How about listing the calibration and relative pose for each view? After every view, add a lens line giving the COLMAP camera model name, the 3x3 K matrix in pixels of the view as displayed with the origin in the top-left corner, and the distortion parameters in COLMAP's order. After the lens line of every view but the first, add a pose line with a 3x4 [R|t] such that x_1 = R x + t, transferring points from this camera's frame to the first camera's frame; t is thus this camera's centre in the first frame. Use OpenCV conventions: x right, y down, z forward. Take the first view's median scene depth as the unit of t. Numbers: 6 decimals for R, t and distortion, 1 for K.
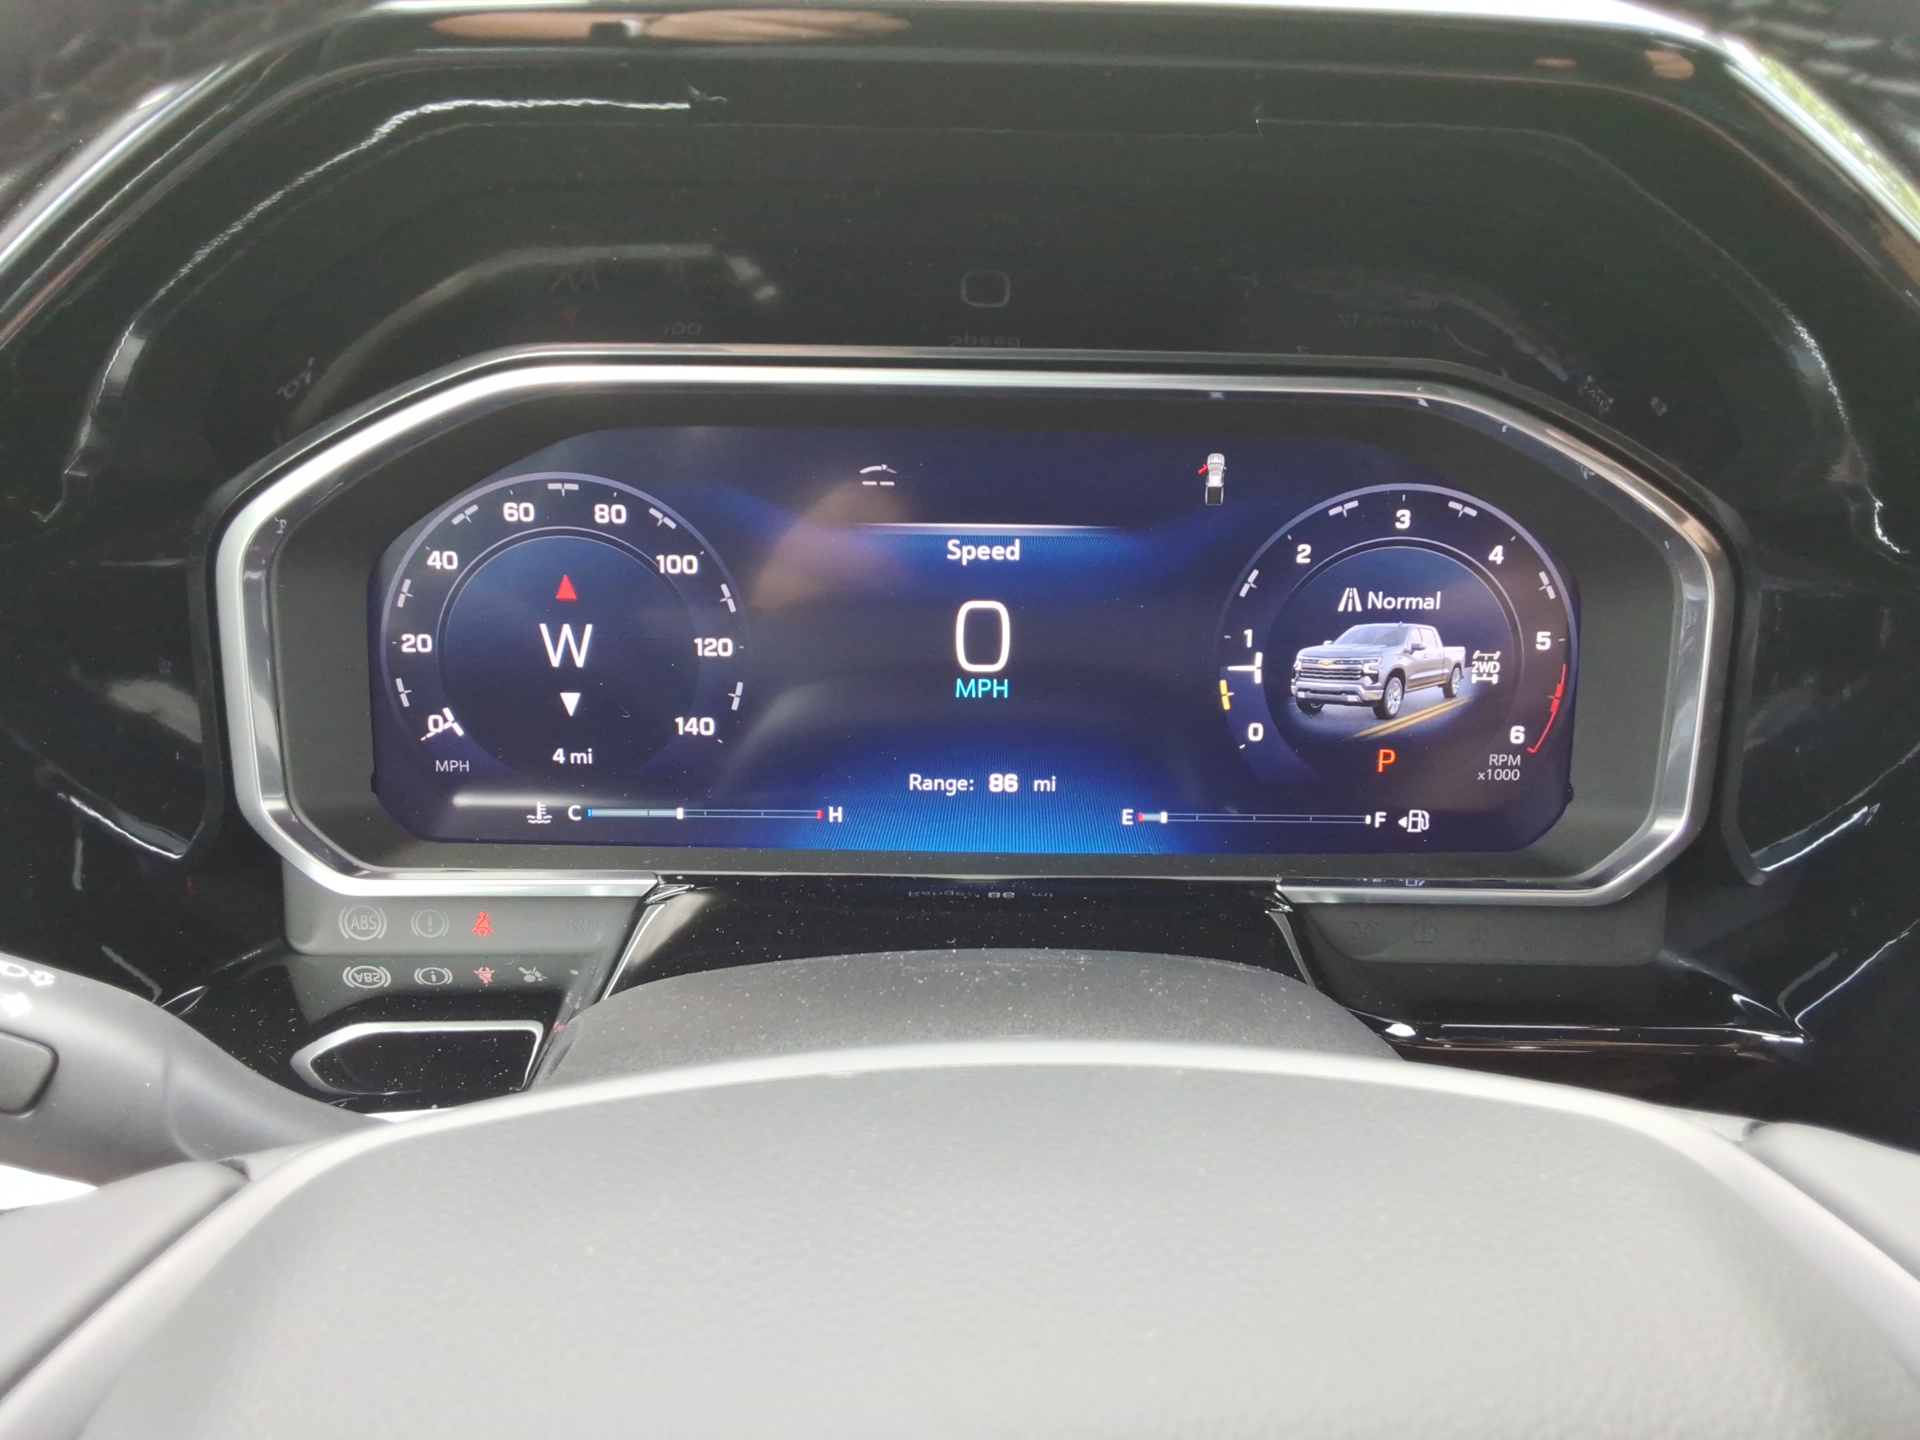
lens RADIAL K [[1644.0, 0, 960.5], [0, 1644.0, 724.7], [0, 0, 1]] dist [0.087978, -0.006683]
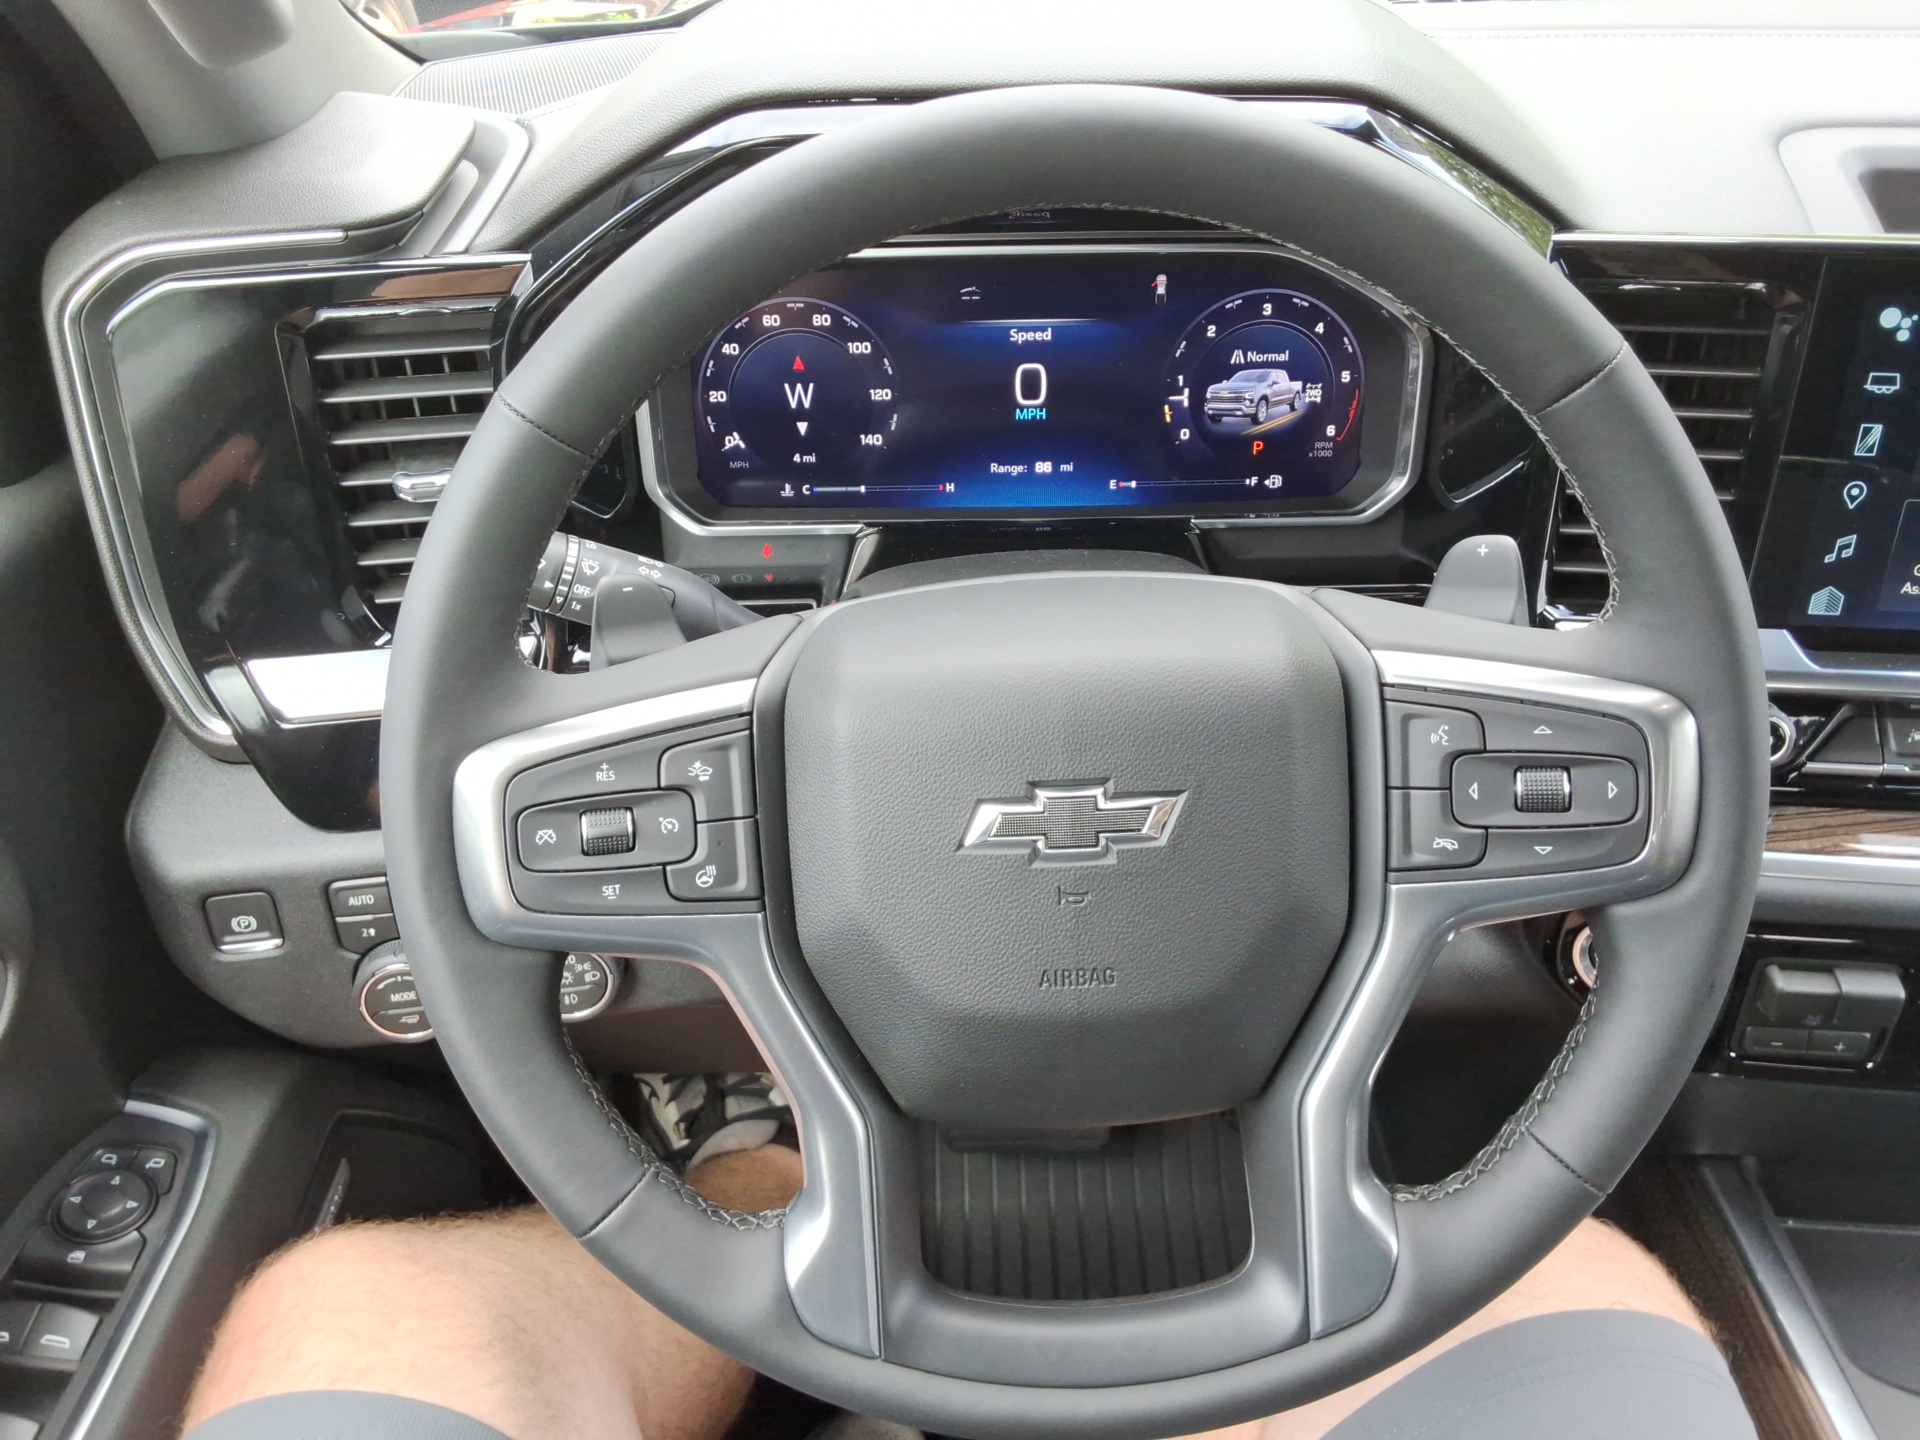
lens RADIAL K [[1542.2, 0, 969.8], [0, 1542.2, 696.9], [0, 0, 1]] dist [0.105353, -0.164922]
pose [[0.999628, -0.024233, -0.012511, -0.039853], [0.026205, 0.980555, 0.194486, -0.049407], [0.007555, -0.194742, 0.980825, -0.710074]]
